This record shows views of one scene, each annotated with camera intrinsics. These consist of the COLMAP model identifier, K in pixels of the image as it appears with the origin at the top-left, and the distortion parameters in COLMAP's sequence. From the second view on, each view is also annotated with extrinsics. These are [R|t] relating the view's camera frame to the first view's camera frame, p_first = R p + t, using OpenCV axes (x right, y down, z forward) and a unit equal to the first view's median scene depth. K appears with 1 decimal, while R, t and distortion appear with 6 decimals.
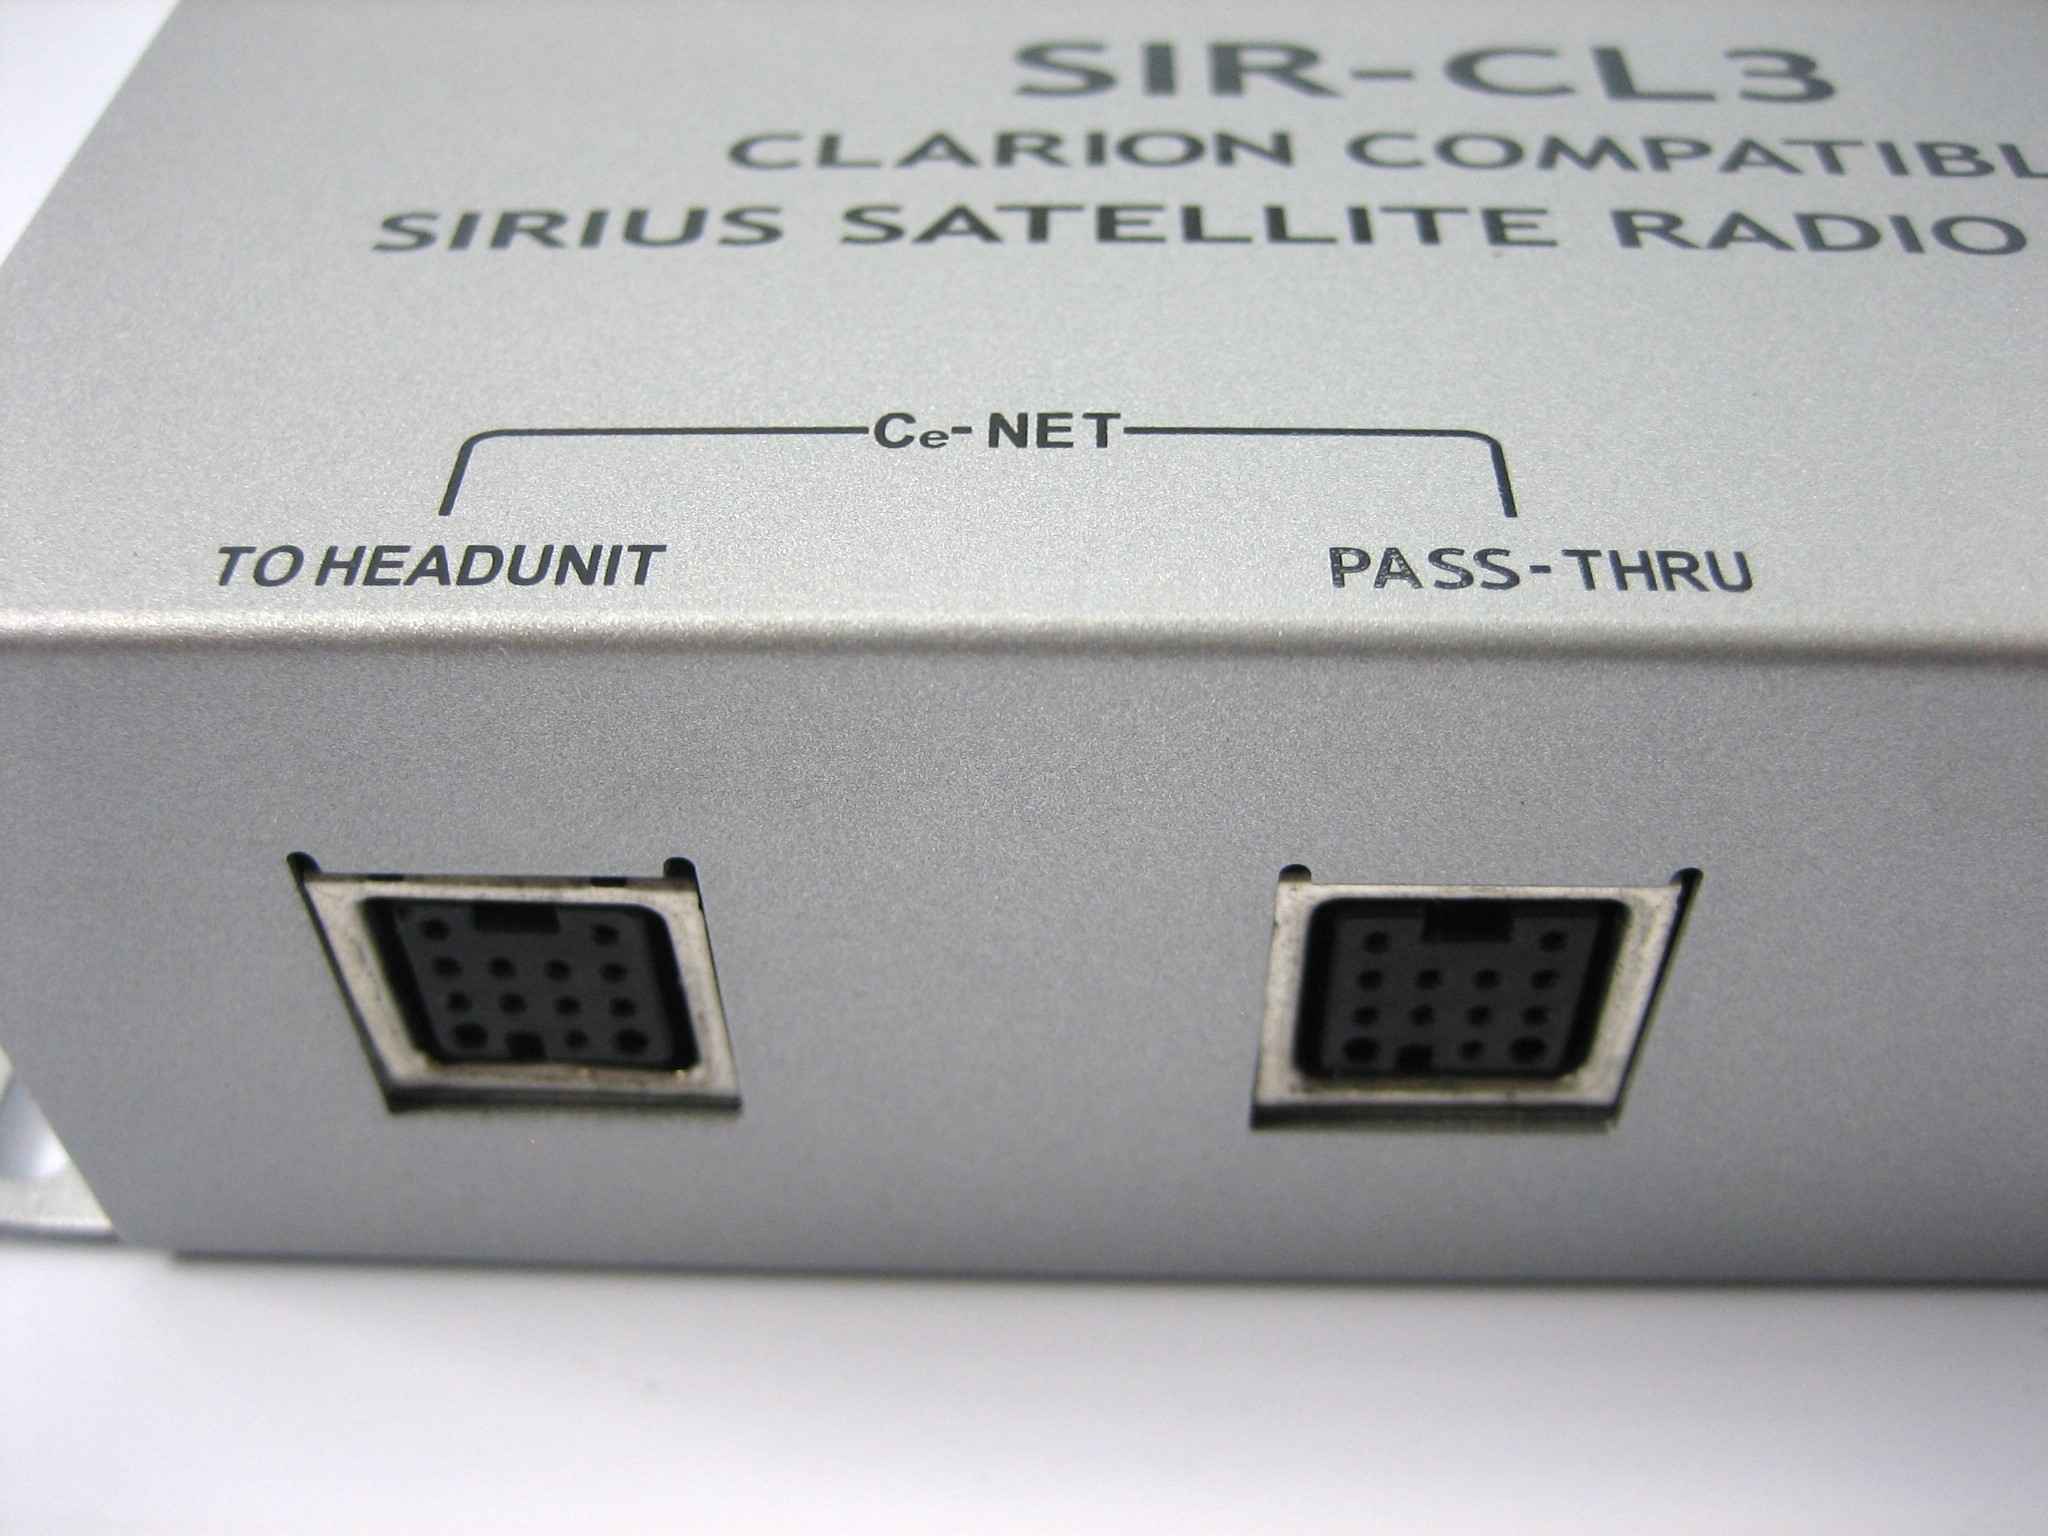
lens RADIAL K [[2128.4, 0, 1024.0], [0, 2128.4, 768.0], [0, 0, 1]] dist [-0.179523, 0.207969]
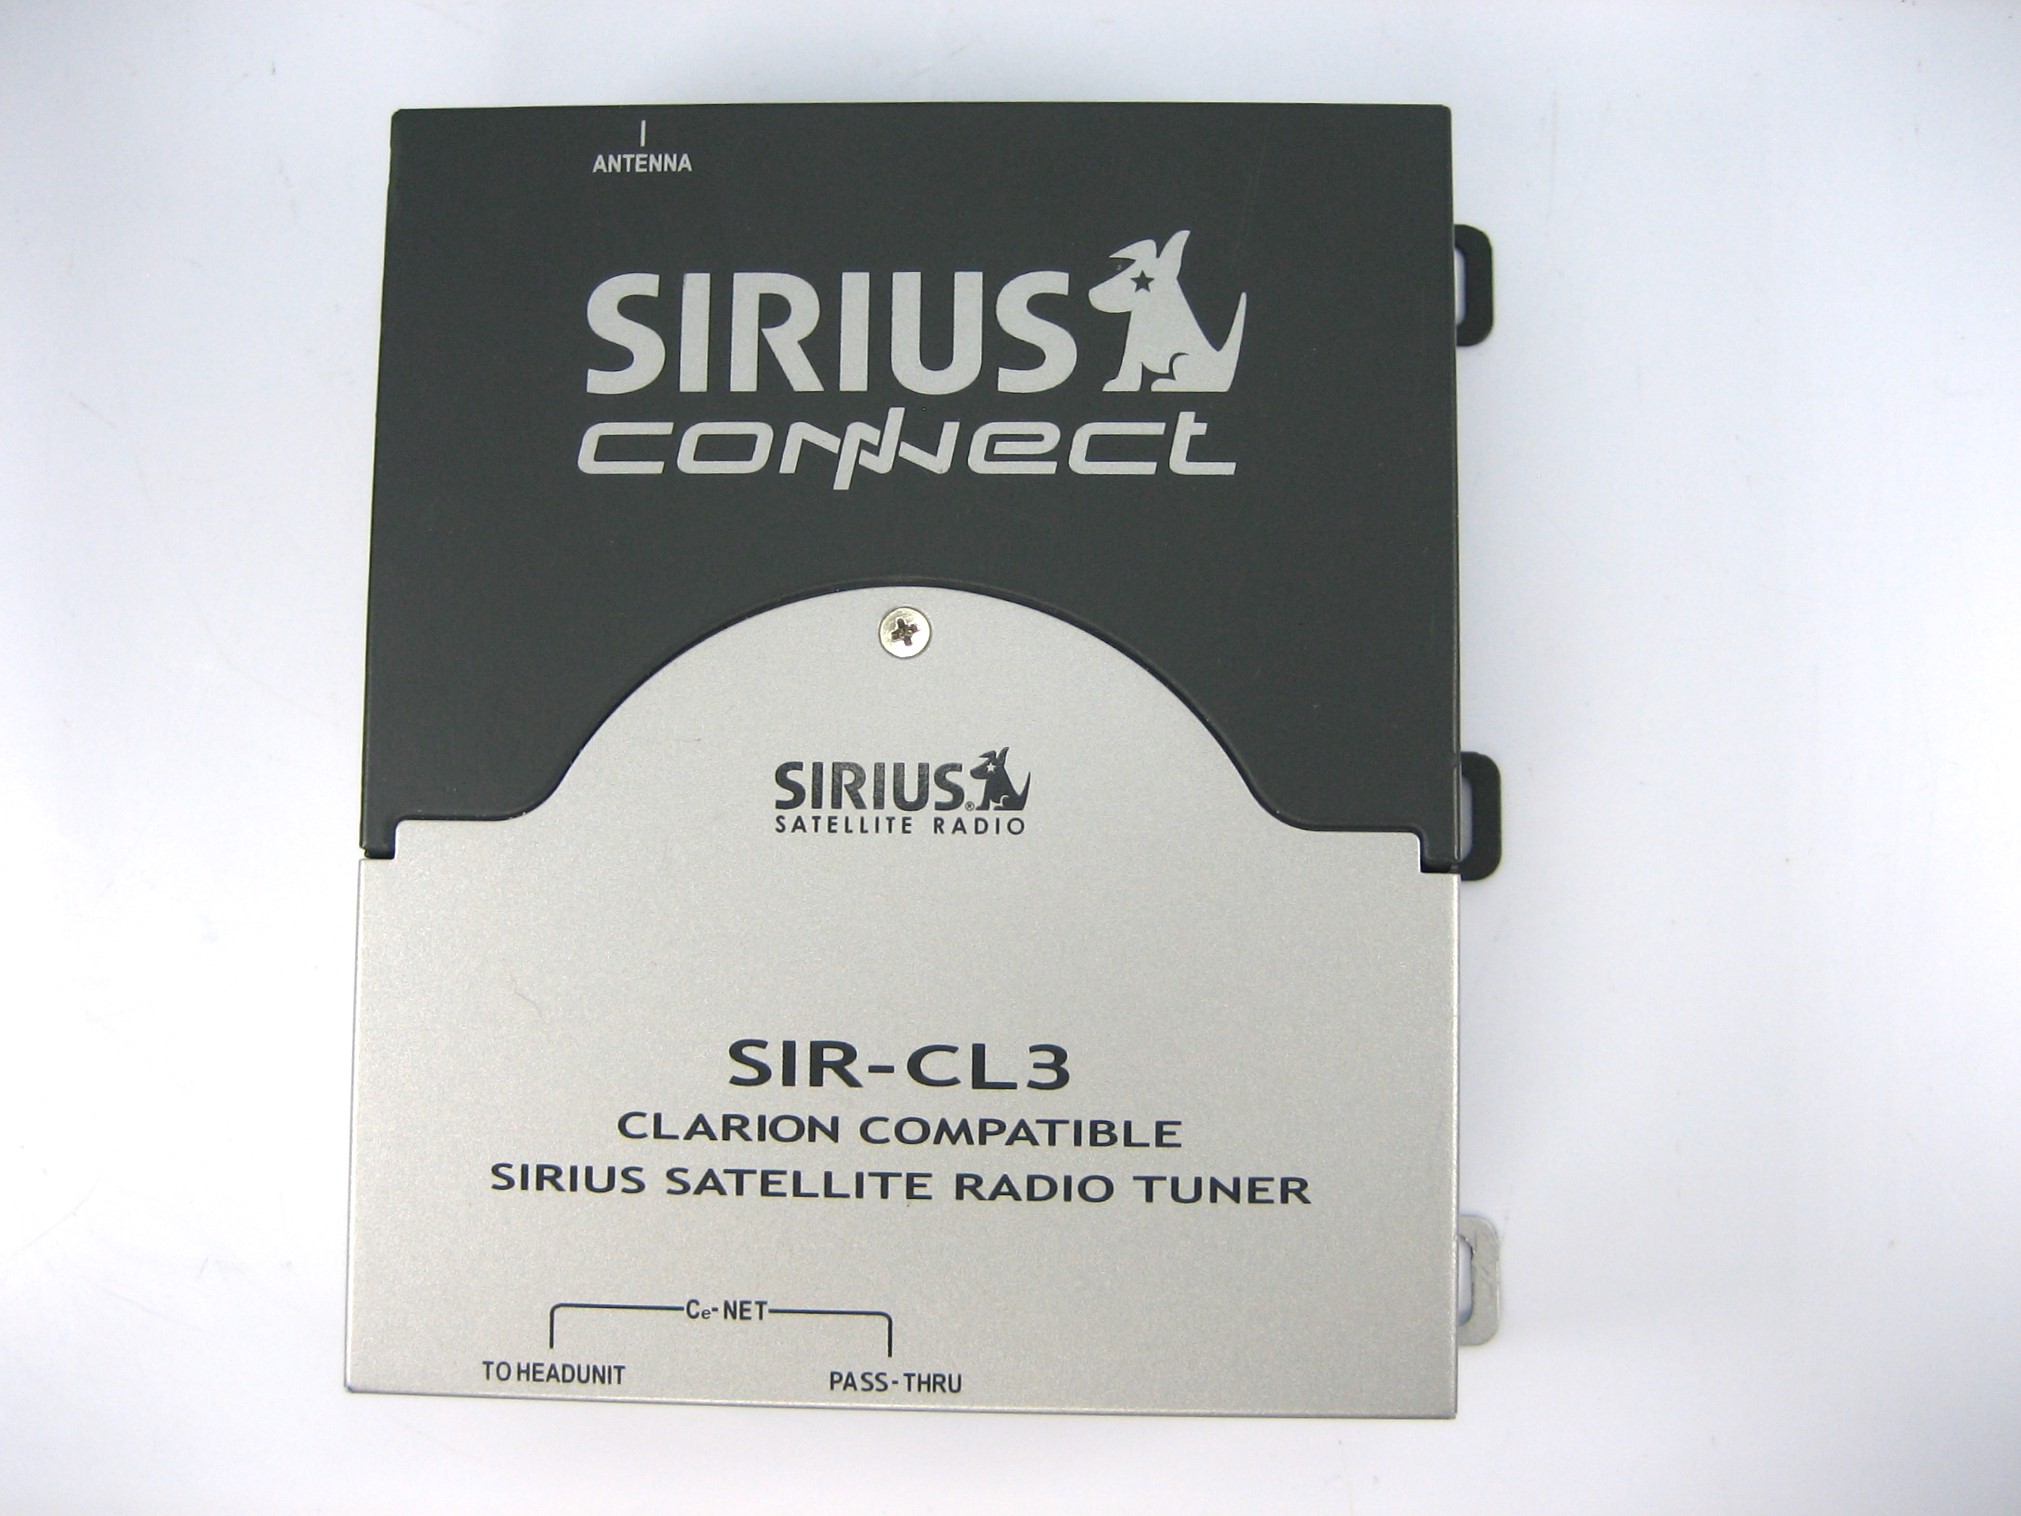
lens RADIAL K [[2100.3, 0, 1010.5], [0, 2100.3, 758.0], [0, 0, 1]] dist [-0.179523, 0.207969]
pose [[0.999910, -0.013298, 0.001989, 0.355579], [0.009217, 0.785562, 0.618714, -2.330541], [-0.009790, -0.618640, 0.785614, -0.750319]]
